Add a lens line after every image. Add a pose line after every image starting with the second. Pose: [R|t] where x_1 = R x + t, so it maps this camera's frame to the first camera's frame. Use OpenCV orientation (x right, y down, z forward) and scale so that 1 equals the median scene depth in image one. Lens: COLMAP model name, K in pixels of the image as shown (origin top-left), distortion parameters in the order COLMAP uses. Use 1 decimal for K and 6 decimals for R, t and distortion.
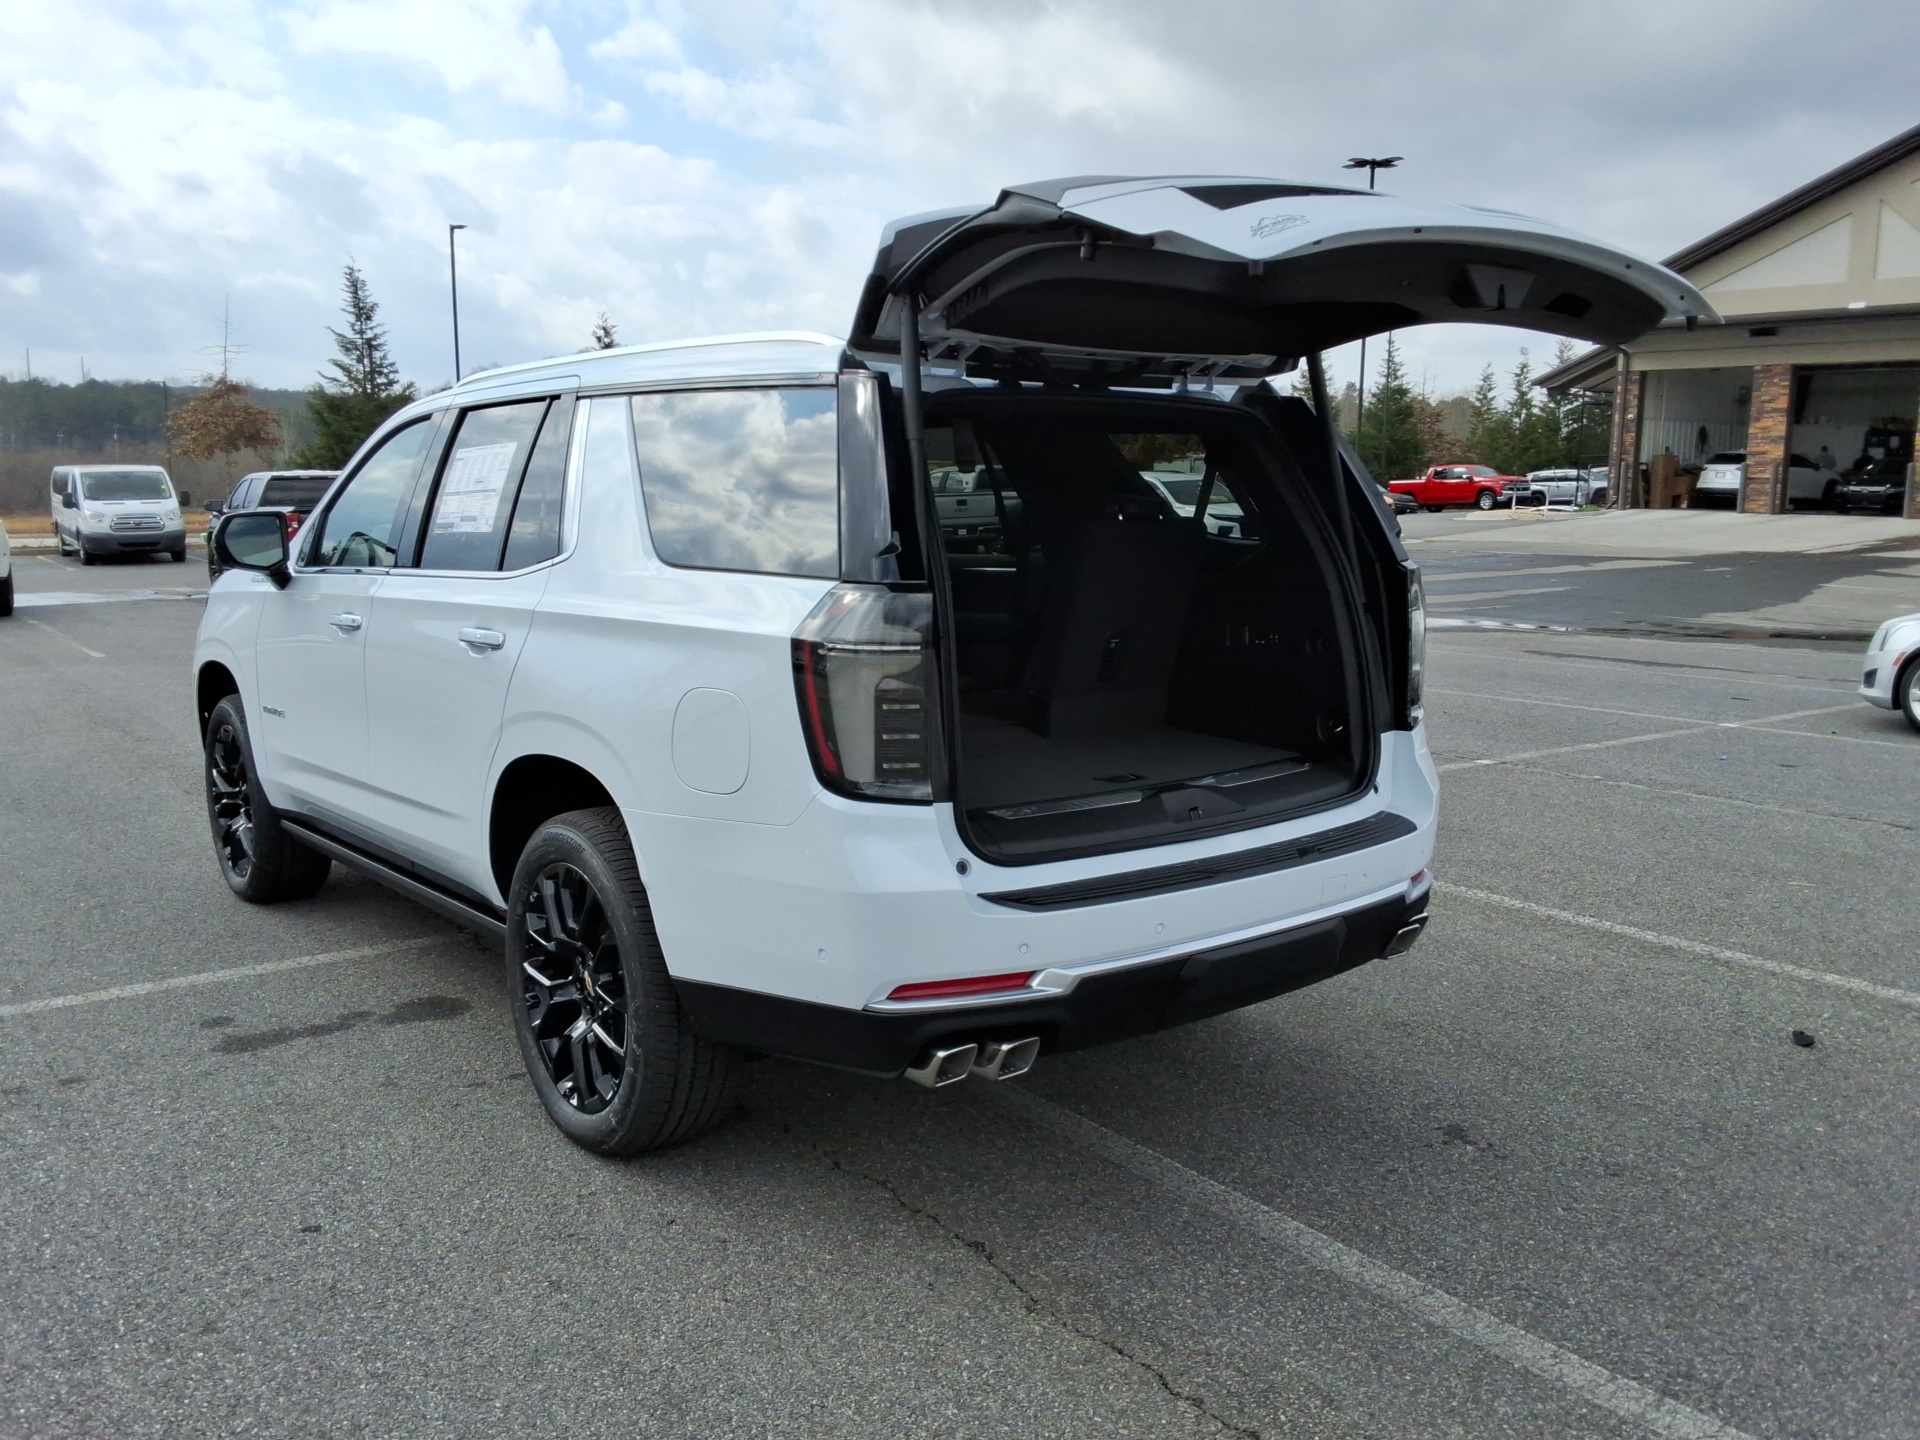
lens RADIAL K [[1547.8, 0, 946.4], [0, 1547.8, 722.9], [0, 0, 1]] dist [0.108689, -0.169436]
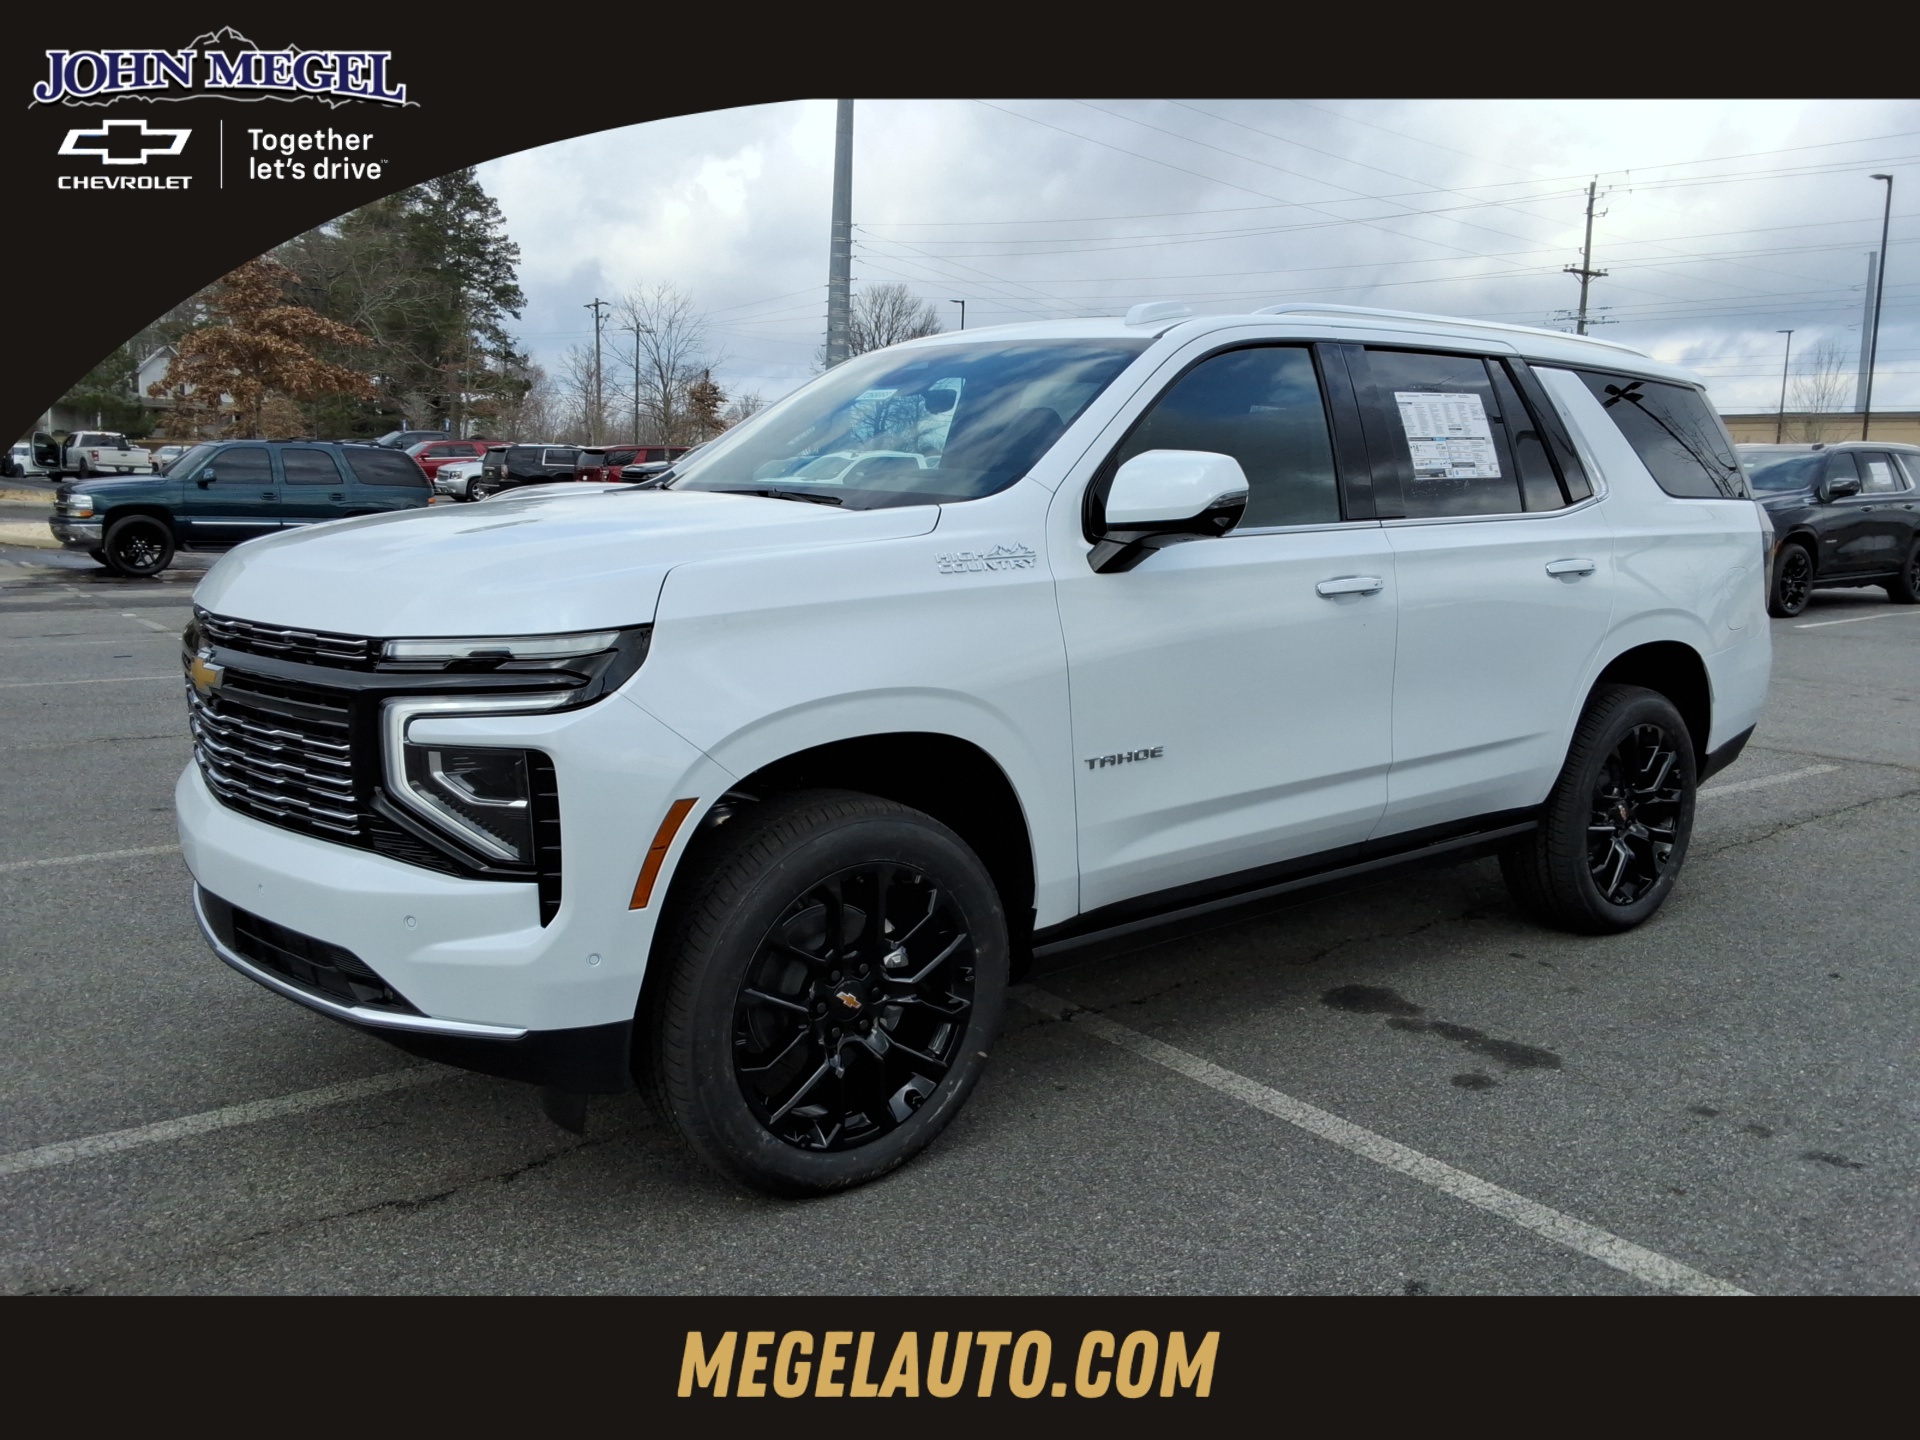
lens RADIAL K [[1560.7, 0, 972.6], [0, 1560.7, 717.2], [0, 0, 1]] dist [0.078660, -0.119196]
pose [[-0.026755, -0.149690, 0.988371, -1.297781], [0.125316, 0.980423, 0.151878, -0.160251], [-0.991756, 0.127922, -0.007472, 1.300907]]
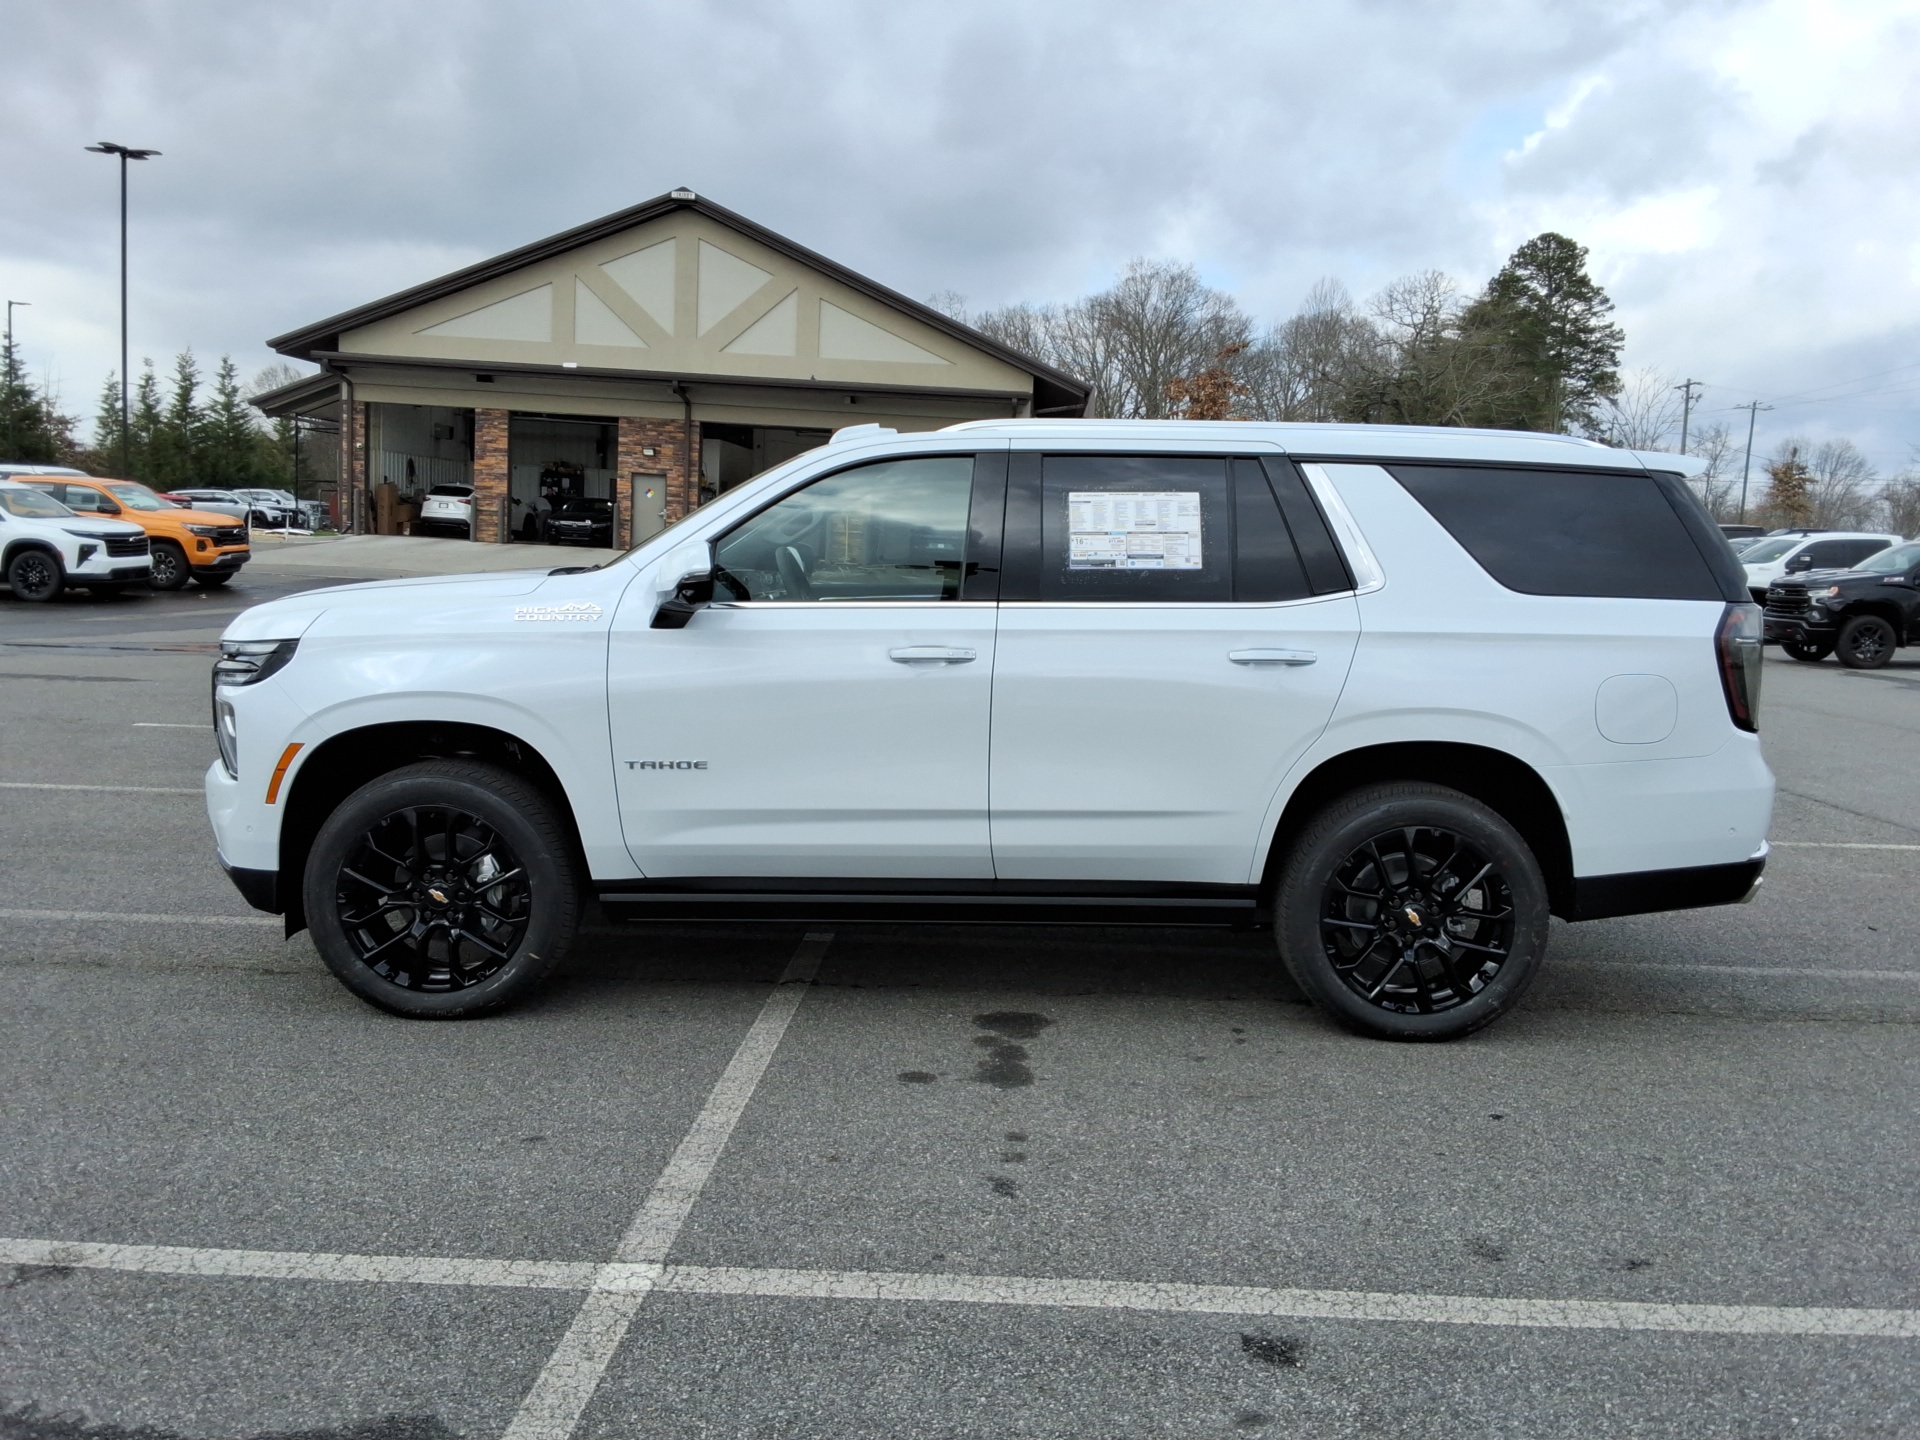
lens RADIAL K [[1560.3, 0, 986.0], [0, 1560.3, 725.6], [0, 0, 1]] dist [0.131382, -0.213512]
pose [[0.619814, -0.073487, 0.781301, -1.225959], [0.084274, 0.996081, 0.026833, -0.047852], [-0.780211, 0.049212, 0.623578, 0.376750]]
